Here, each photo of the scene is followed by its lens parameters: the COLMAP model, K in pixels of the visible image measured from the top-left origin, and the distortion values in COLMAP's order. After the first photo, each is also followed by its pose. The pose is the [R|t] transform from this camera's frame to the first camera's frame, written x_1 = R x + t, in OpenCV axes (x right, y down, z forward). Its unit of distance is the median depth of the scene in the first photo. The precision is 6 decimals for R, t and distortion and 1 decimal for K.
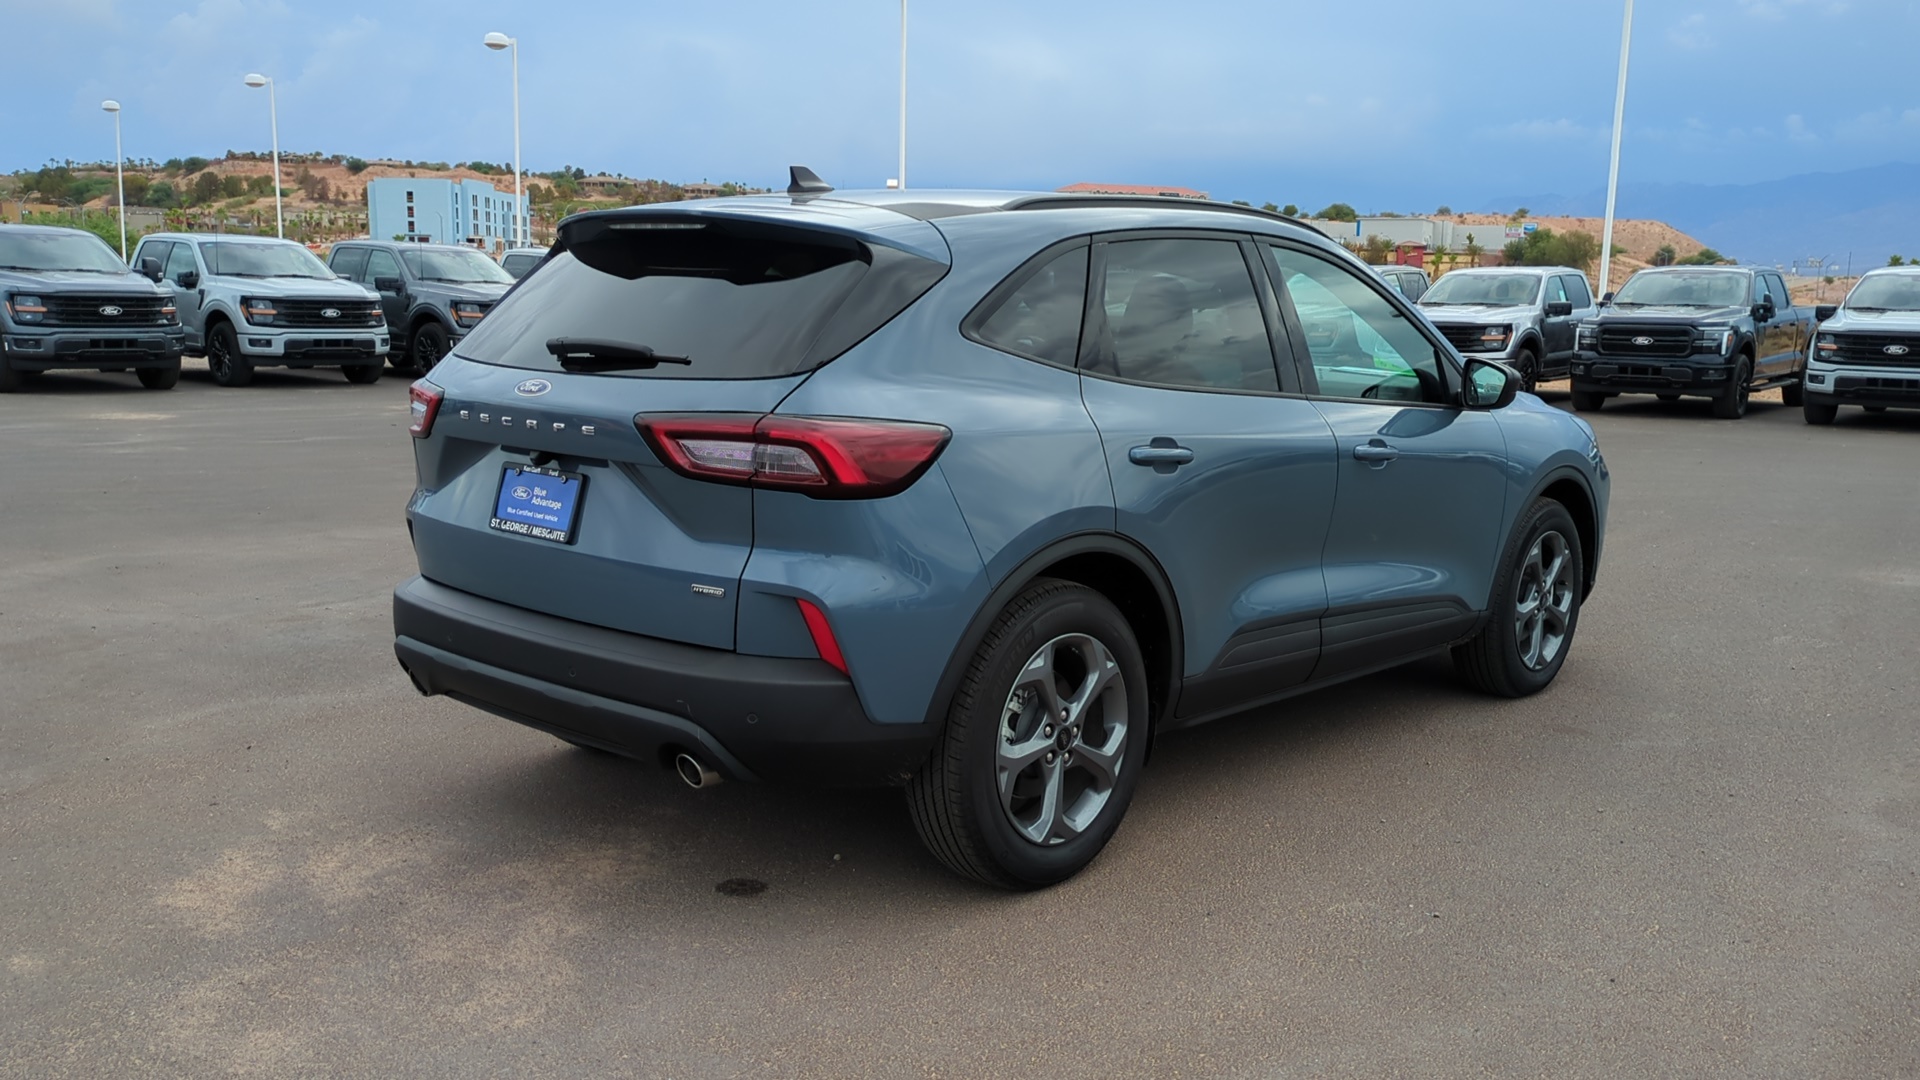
lens RADIAL K [[1654.4, 0, 975.4], [0, 1654.4, 578.9], [0, 0, 1]] dist [0.036863, -0.019920]
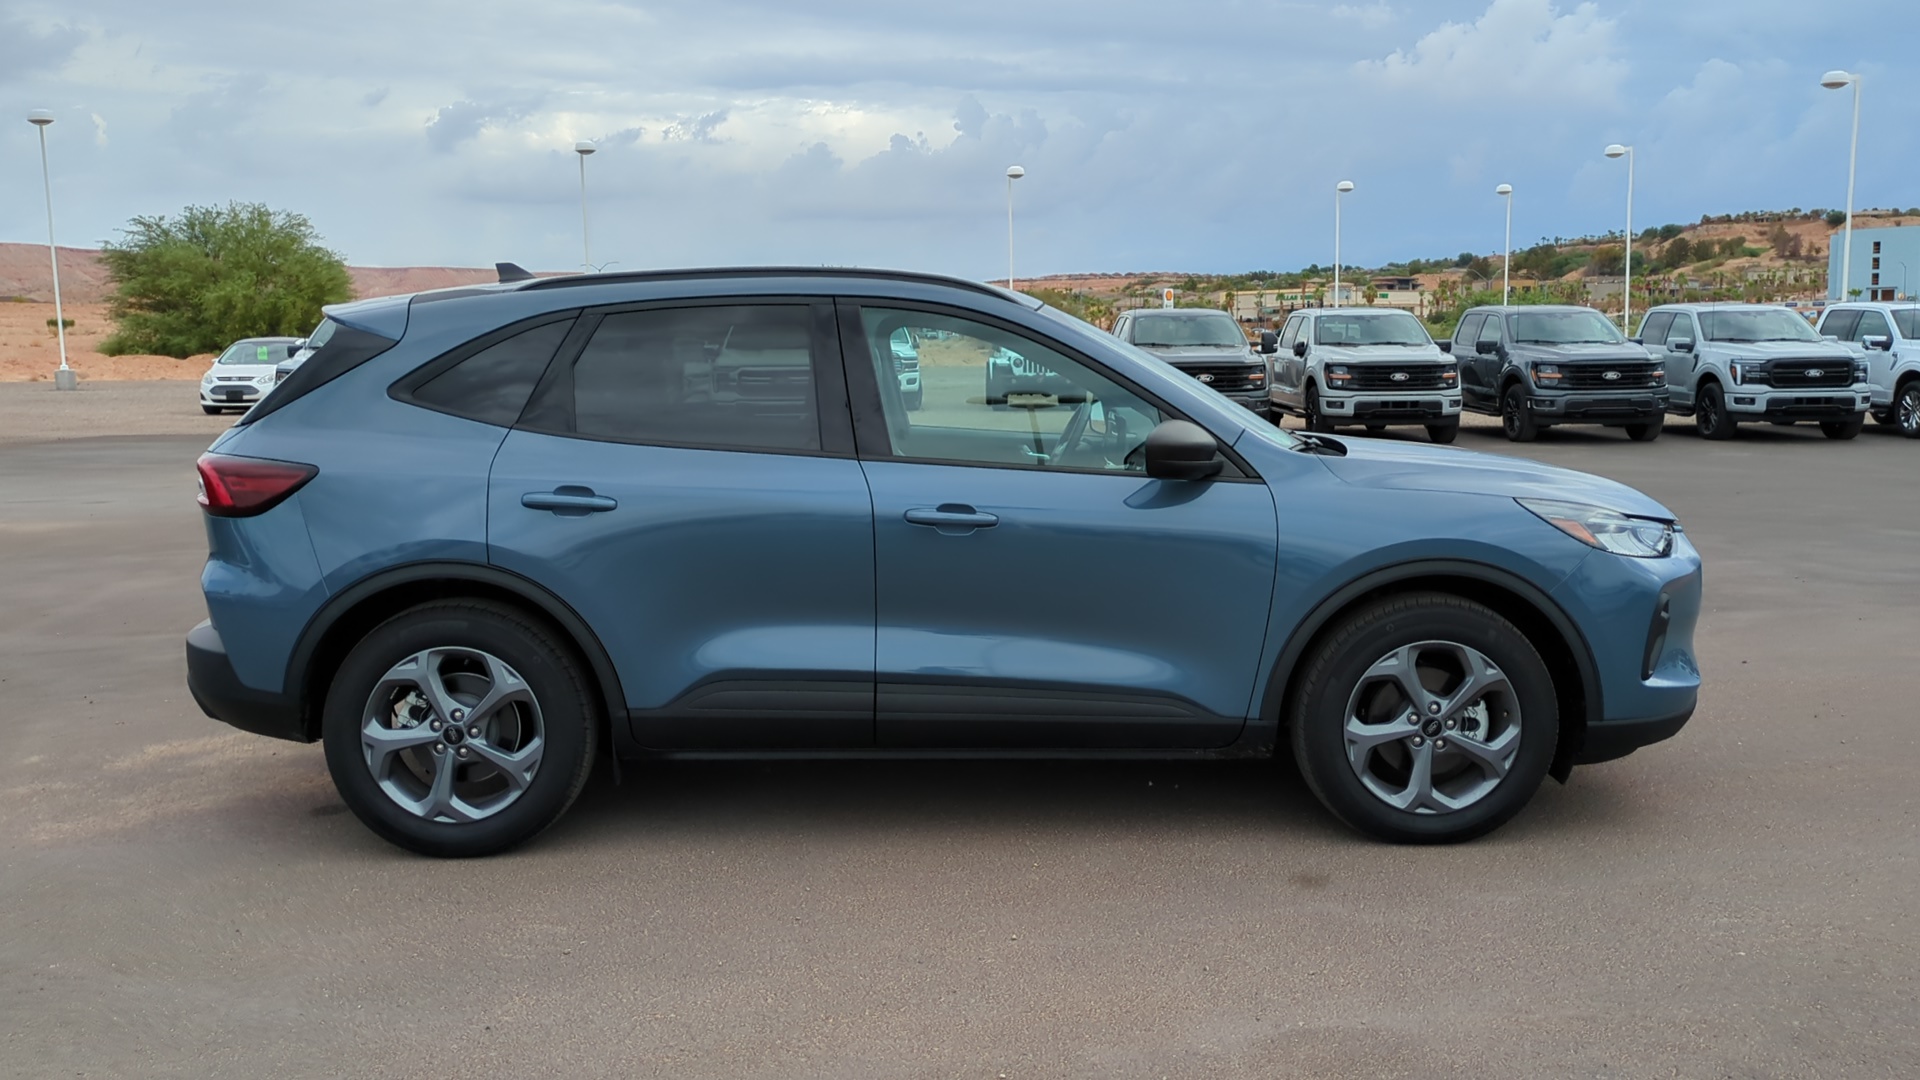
lens RADIAL K [[1654.4, 0, 975.4], [0, 1654.4, 578.9], [0, 0, 1]] dist [0.036863, -0.019920]
pose [[0.680097, 0.077414, -0.729023, 0.885057], [-0.103836, 0.994556, 0.008744, -0.048255], [0.725731, 0.069753, 0.684433, 0.340776]]
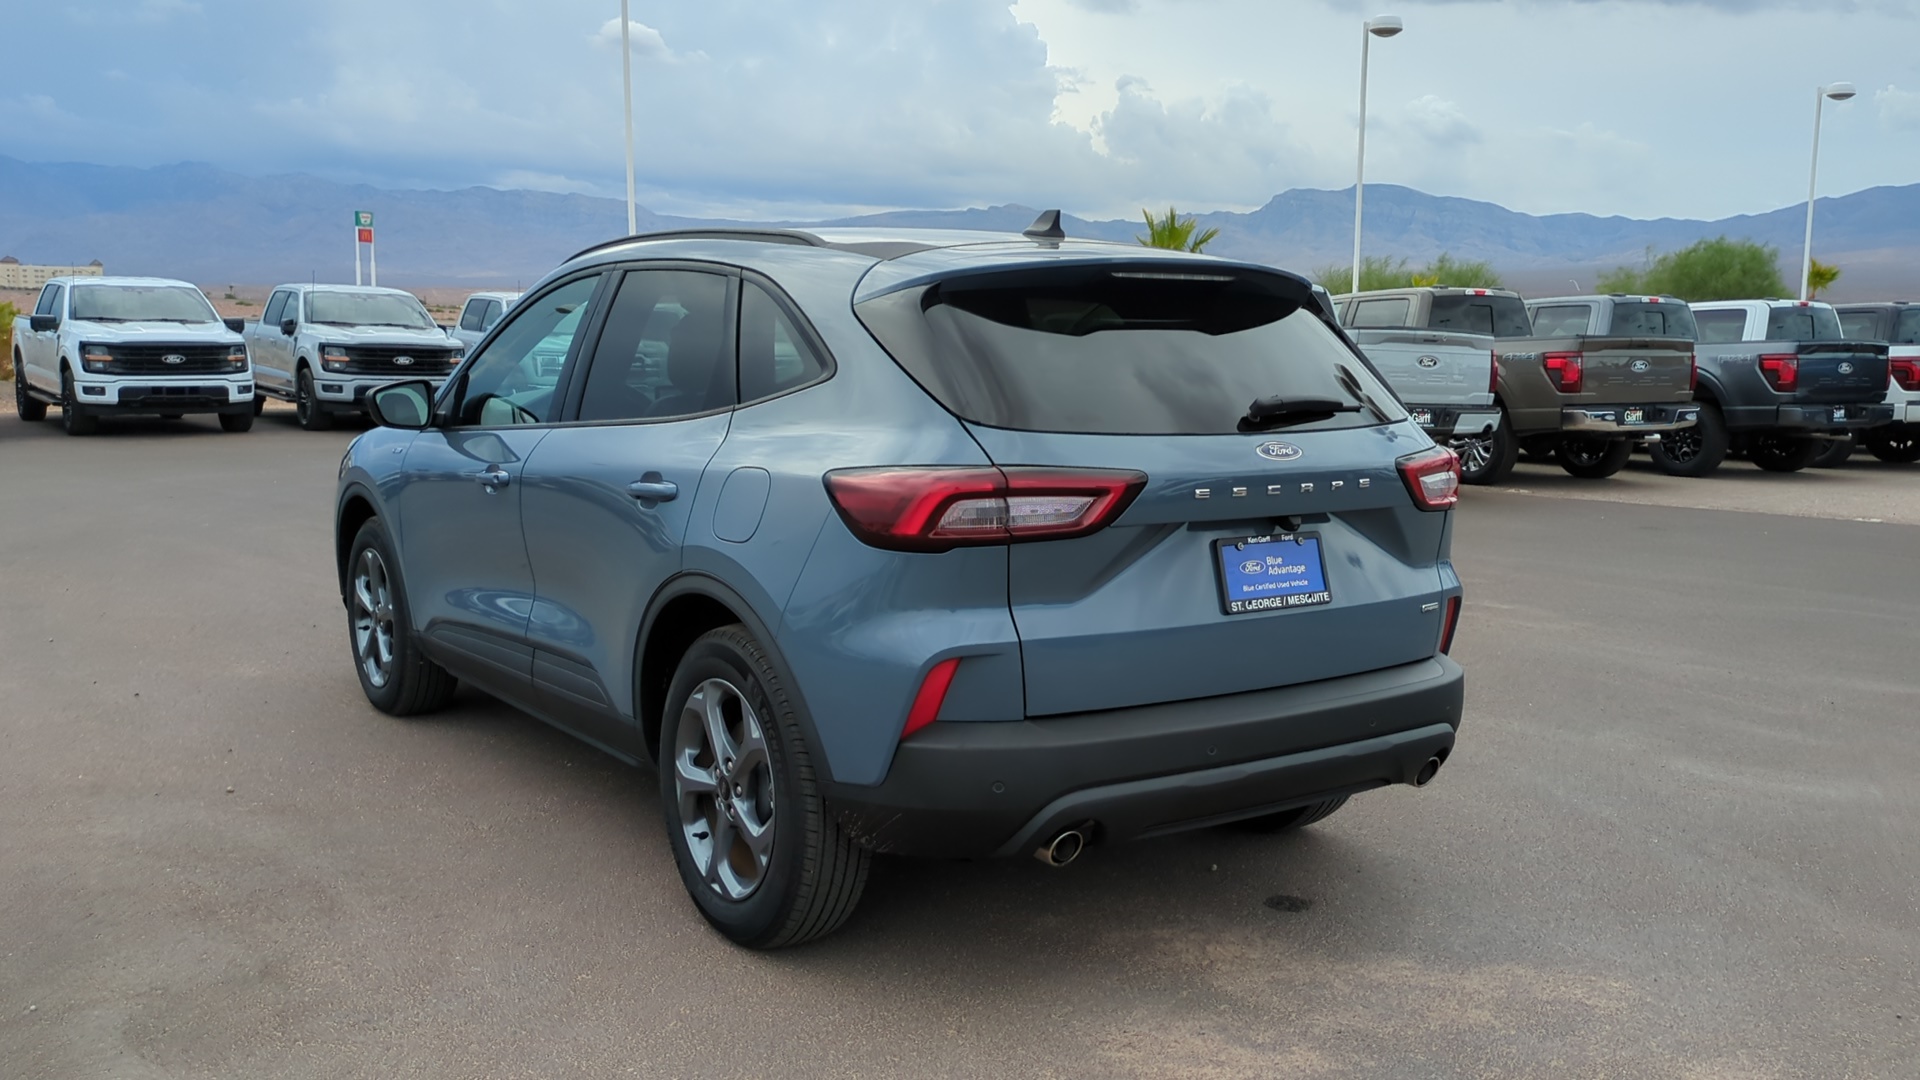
lens RADIAL K [[1642.3, 0, 989.6], [0, 1642.3, 575.3], [0, 0, 1]] dist [0.096209, -0.137560]
pose [[0.212439, -0.162893, 0.963502, -0.883609], [0.158658, 0.978674, 0.130476, -0.141397], [-0.964208, 0.125150, 0.233753, 0.690669]]
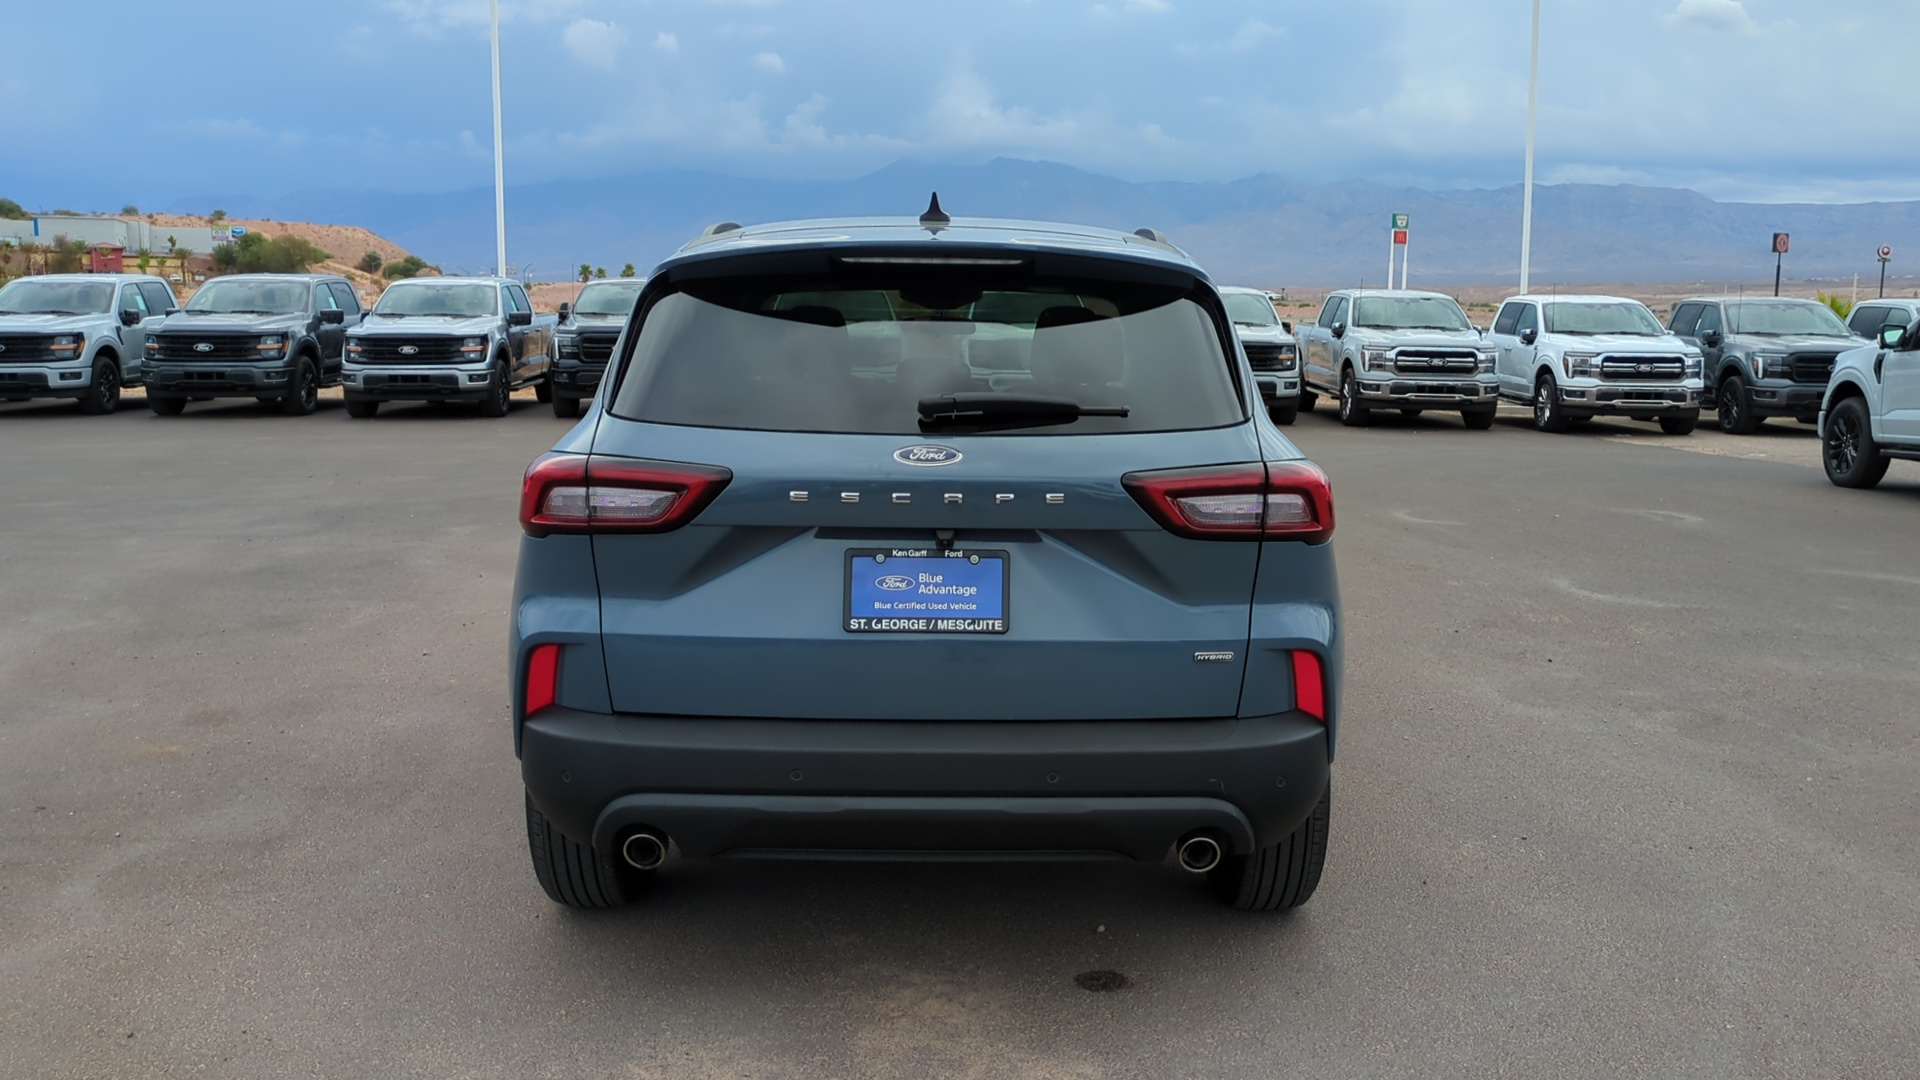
lens RADIAL K [[1673.1, 0, 966.5], [0, 1673.1, 570.2], [0, 0, 1]] dist [0.014762, -0.004155]
pose [[0.734441, -0.117559, 0.668414, -0.598701], [0.123500, 0.991590, 0.038700, -0.064008], [-0.667342, 0.054126, 0.742782, 0.265063]]
